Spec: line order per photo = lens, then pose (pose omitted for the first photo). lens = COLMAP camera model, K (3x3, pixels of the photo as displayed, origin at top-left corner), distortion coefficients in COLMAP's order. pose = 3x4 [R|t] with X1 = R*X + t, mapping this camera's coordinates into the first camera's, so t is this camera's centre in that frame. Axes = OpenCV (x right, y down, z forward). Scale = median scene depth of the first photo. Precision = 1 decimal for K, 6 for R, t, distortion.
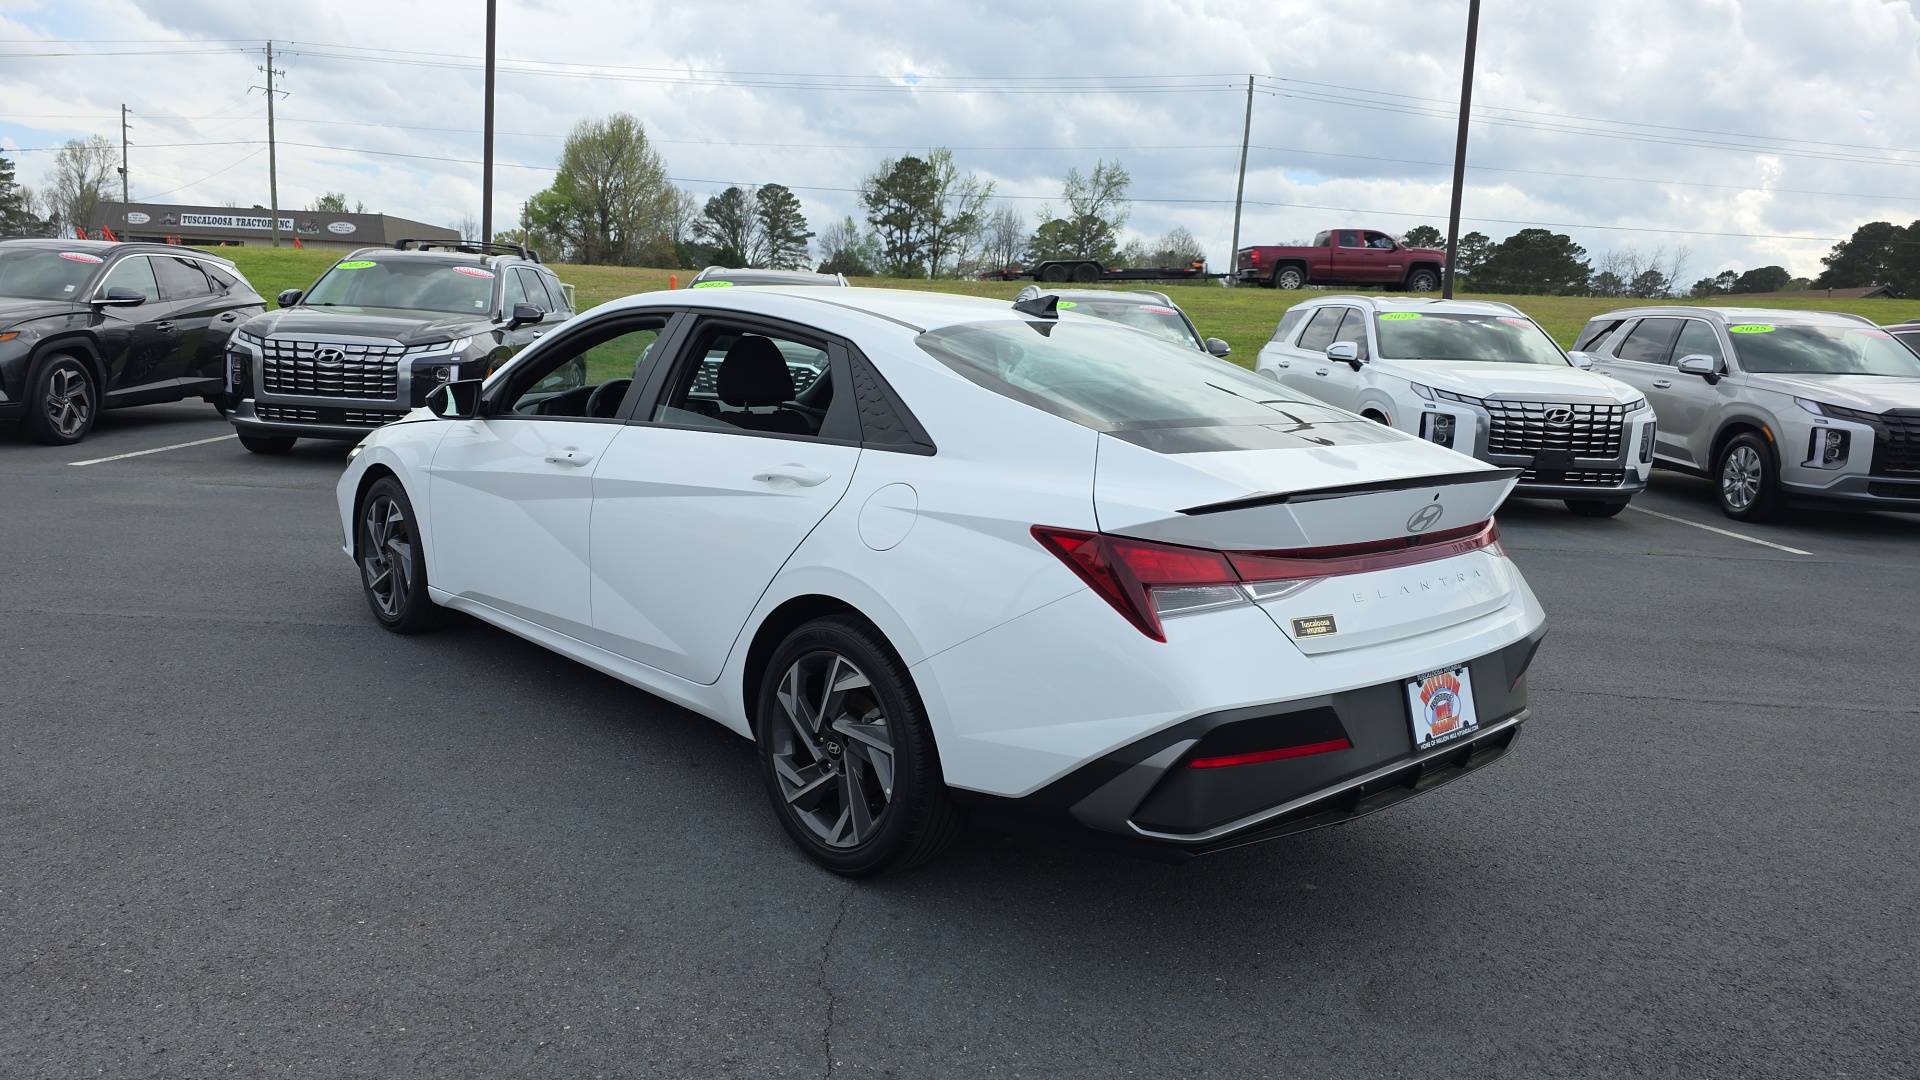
lens RADIAL K [[1335.1, 0, 937.8], [0, 1335.1, 563.4], [0, 0, 1]] dist [0.029129, -0.036132]
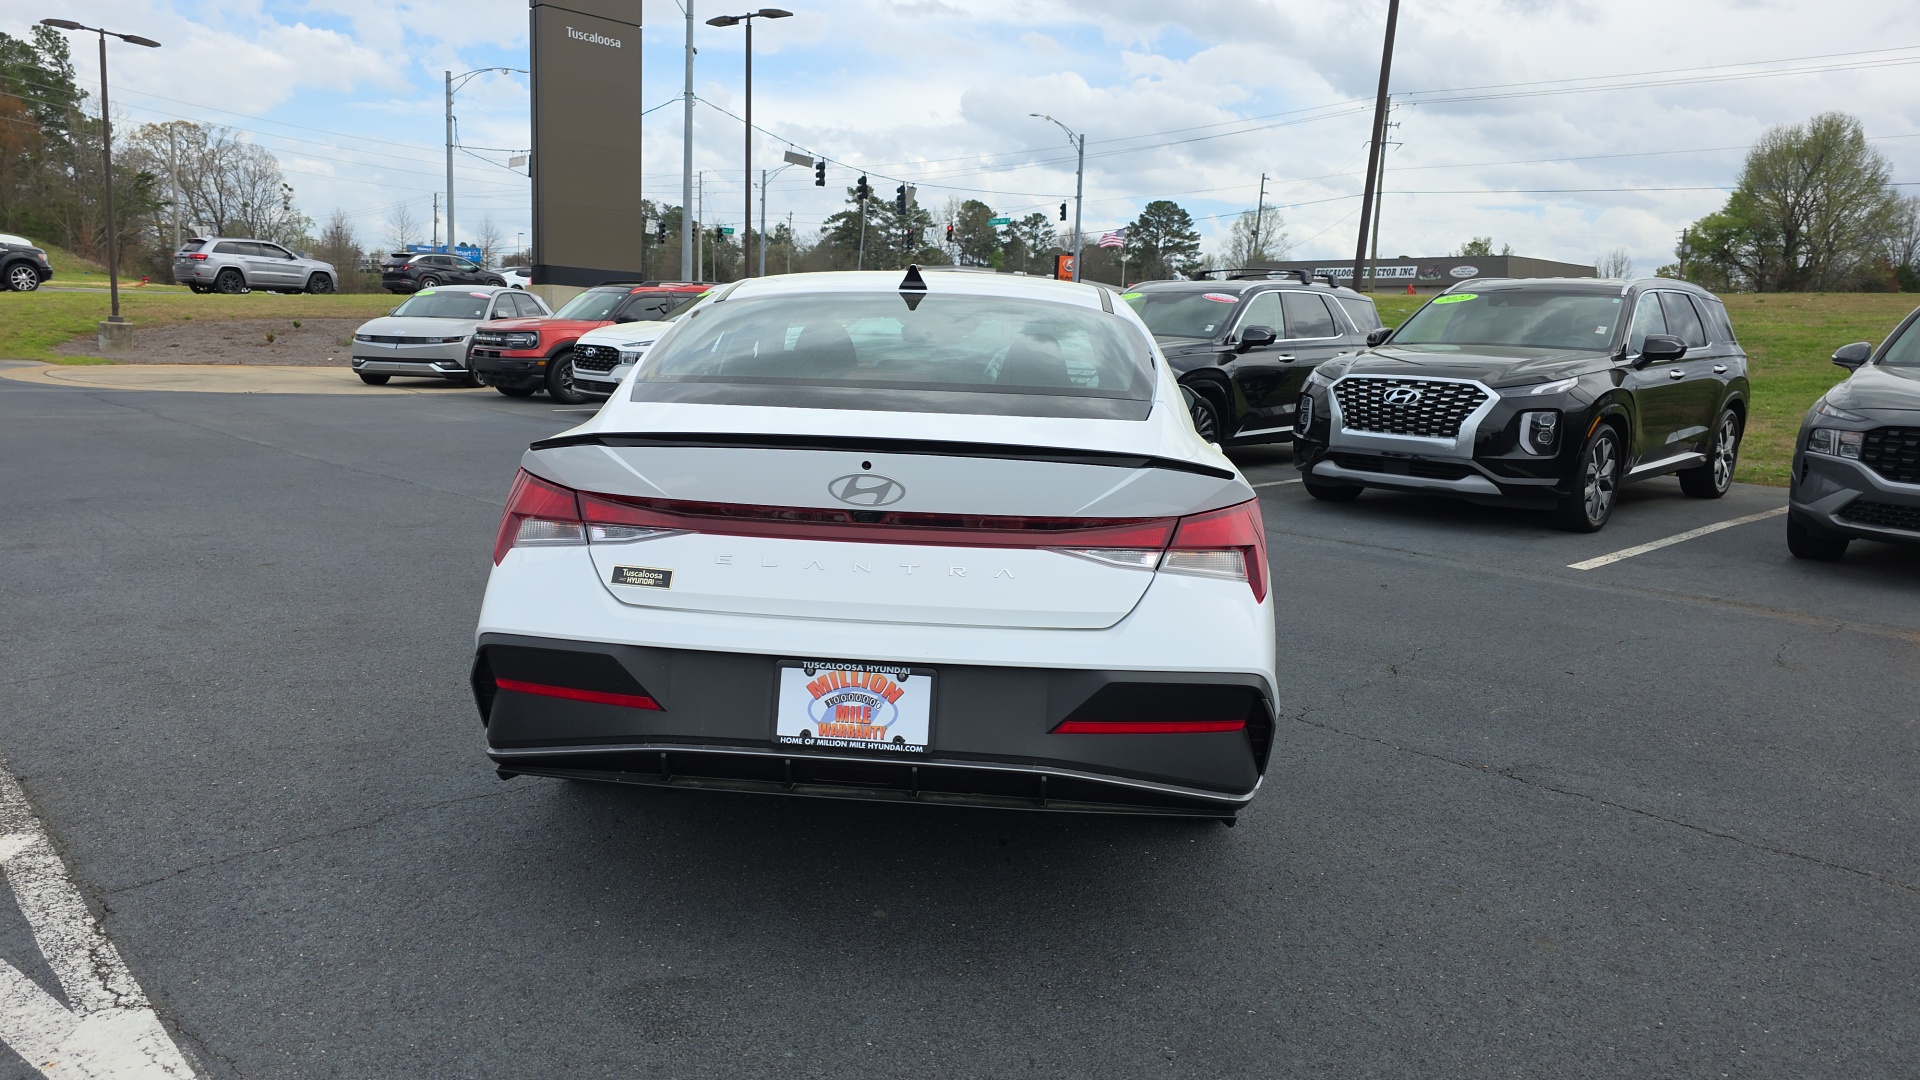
lens RADIAL K [[1350.5, 0, 891.6], [0, 1350.5, 587.1], [0, 0, 1]] dist [0.071191, -0.072083]
pose [[0.658337, 0.112817, -0.744221, 0.332561], [-0.128770, 0.991009, 0.036318, -0.001411], [0.741627, 0.071924, 0.666945, 0.142016]]
